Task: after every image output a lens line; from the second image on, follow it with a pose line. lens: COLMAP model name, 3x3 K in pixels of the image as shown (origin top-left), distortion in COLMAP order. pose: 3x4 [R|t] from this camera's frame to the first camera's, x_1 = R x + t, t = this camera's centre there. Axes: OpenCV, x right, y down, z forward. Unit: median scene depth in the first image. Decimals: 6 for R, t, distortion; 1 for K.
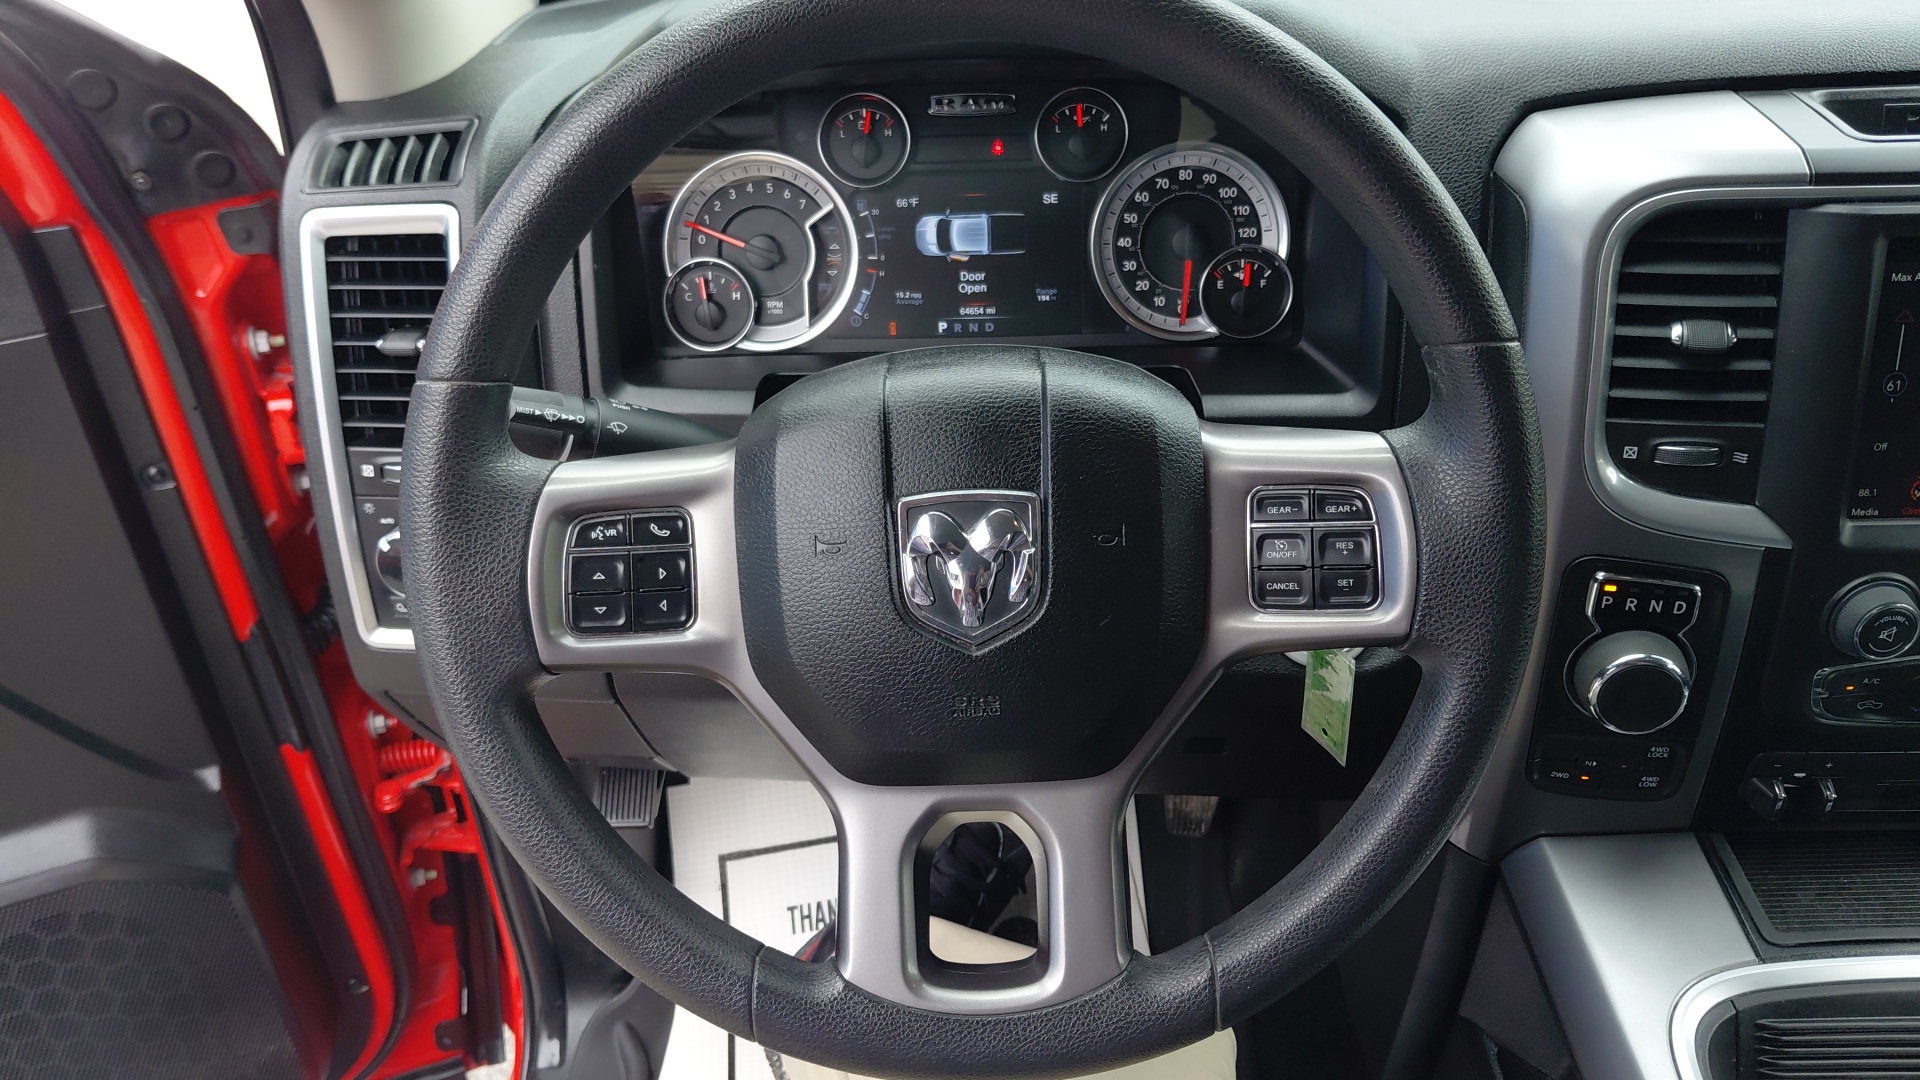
lens RADIAL K [[1373.4, 0, 968.0], [0, 1373.4, 559.7], [0, 0, 1]] dist [0.092131, -0.182154]
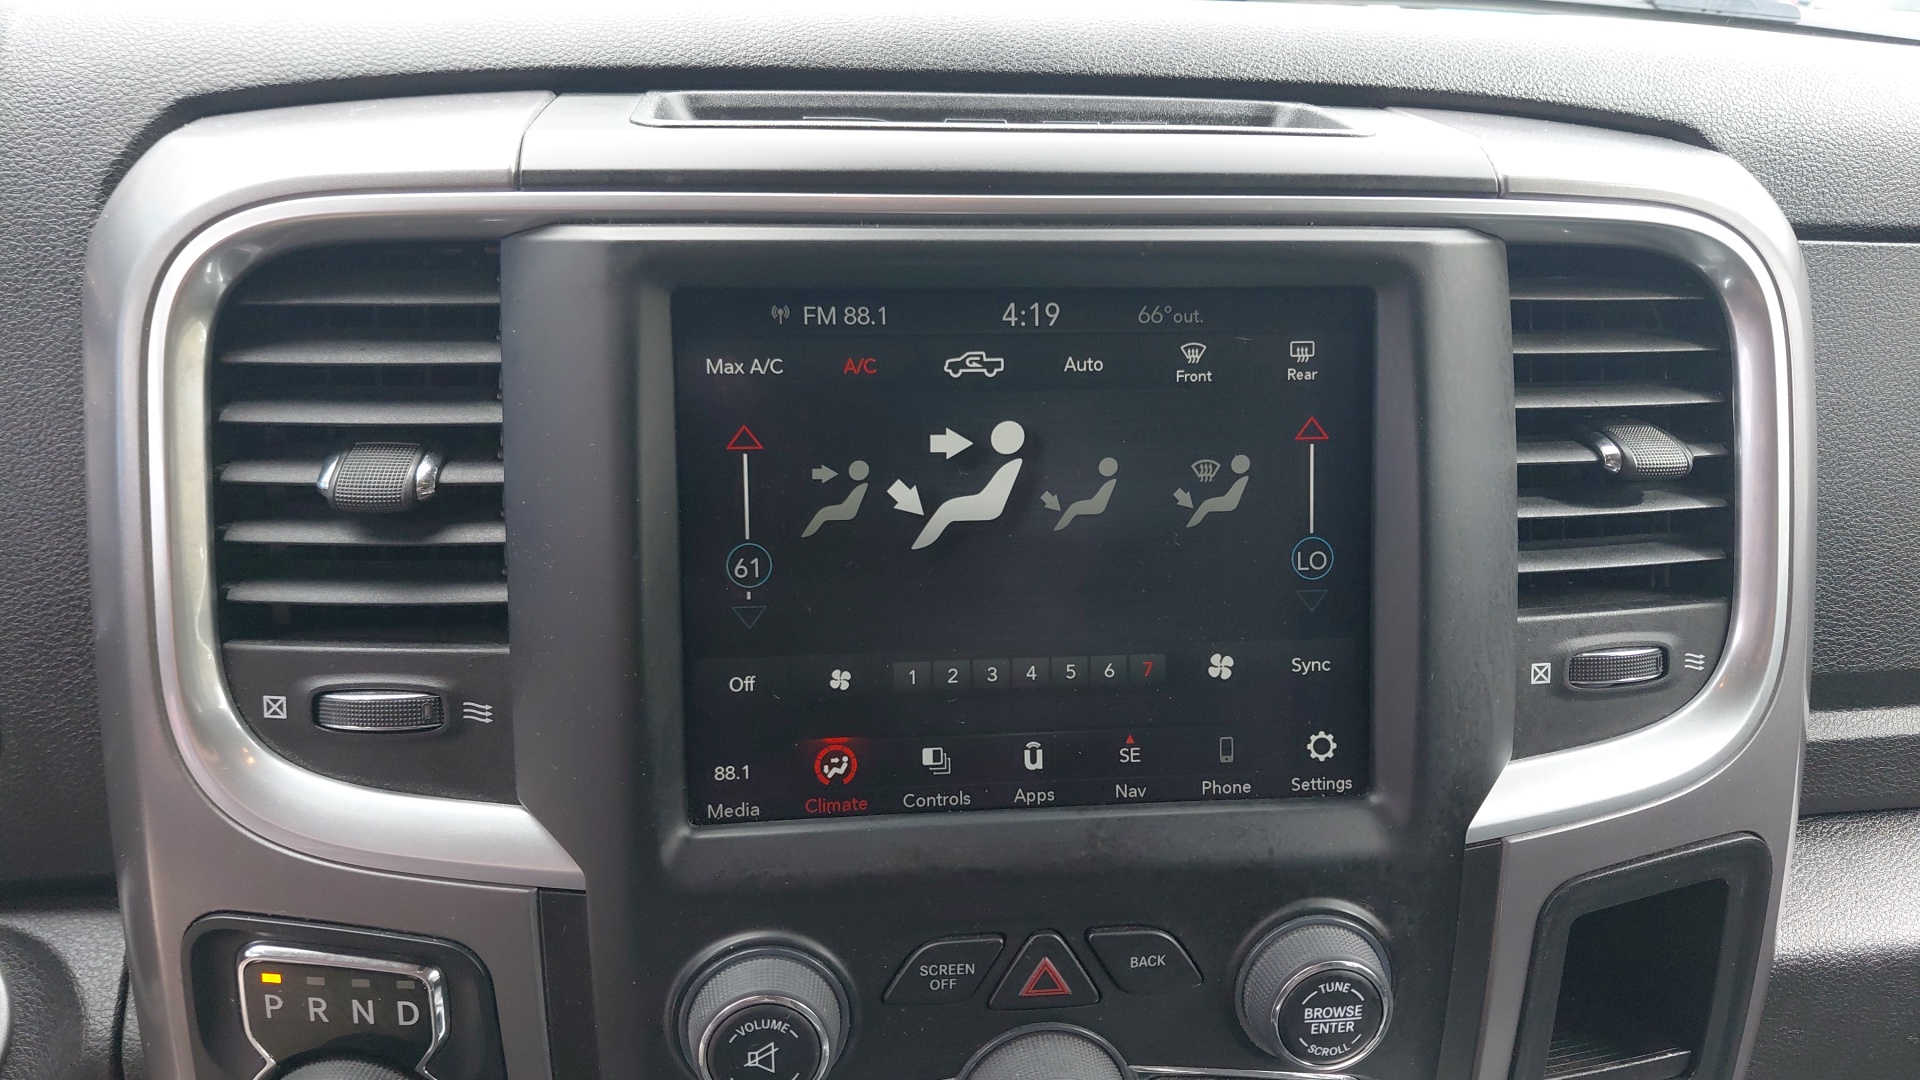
lens RADIAL K [[1407.7, 0, 960.0], [0, 1407.7, 540.0], [0, 0, 1]] dist [0.095874, -0.197280]
pose [[0.989497, 0.001716, 0.144542, 0.532248], [0.031706, 0.973004, -0.228602, -0.007000], [-0.141033, 0.230783, 0.962730, 0.360507]]
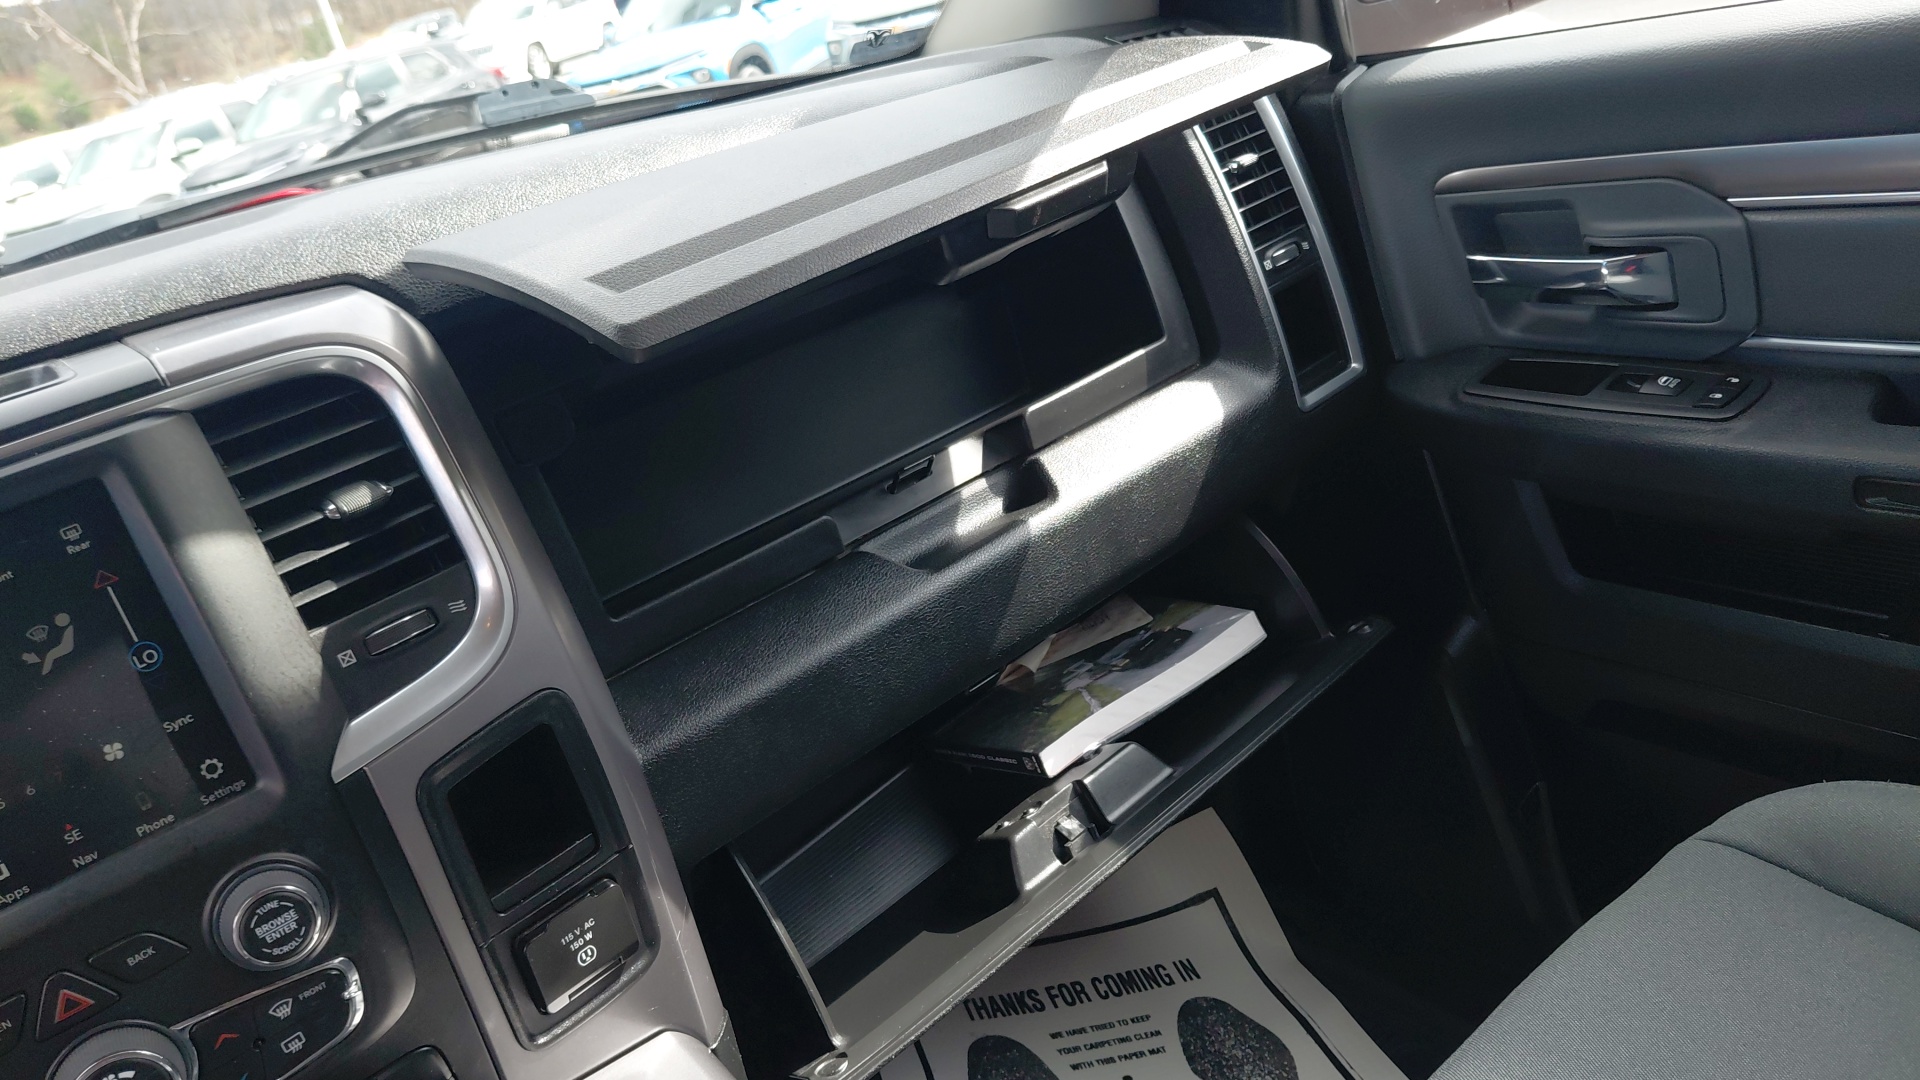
lens RADIAL K [[1457.8, 0, 960.0], [0, 1457.8, 540.0], [0, 0, 1]] dist [0.006830, -0.048737]
pose [[0.751976, -0.377490, 0.540402, 0.650199], [0.529217, 0.834488, -0.153492, 0.162041], [-0.393017, 0.401412, 0.827288, 0.041609]]
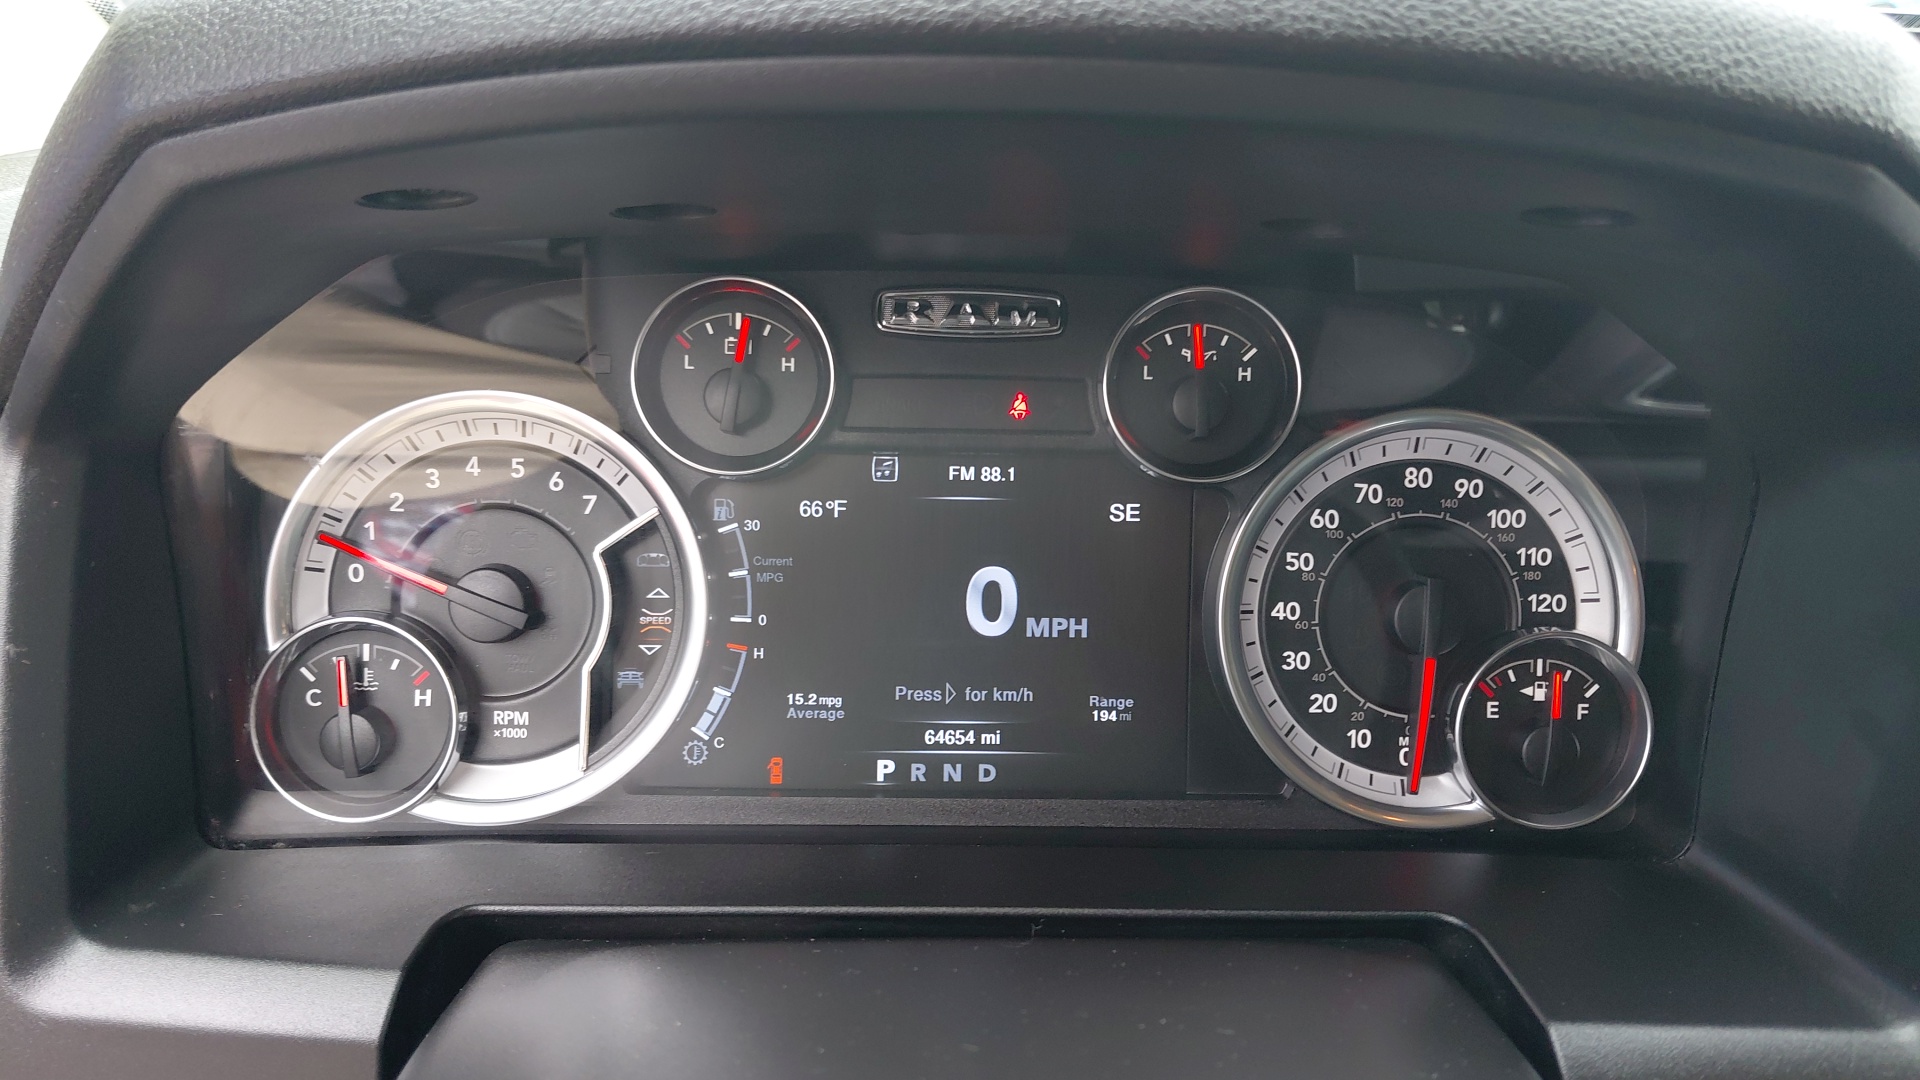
lens RADIAL K [[1407.7, 0, 960.0], [0, 1407.7, 540.0], [0, 0, 1]] dist [0.095874, -0.197280]
pose [[0.997603, 0.038564, 0.057459, -0.024481], [-0.026442, 0.979748, -0.198482, -0.157106], [-0.063949, 0.196487, 0.978419, 0.540072]]
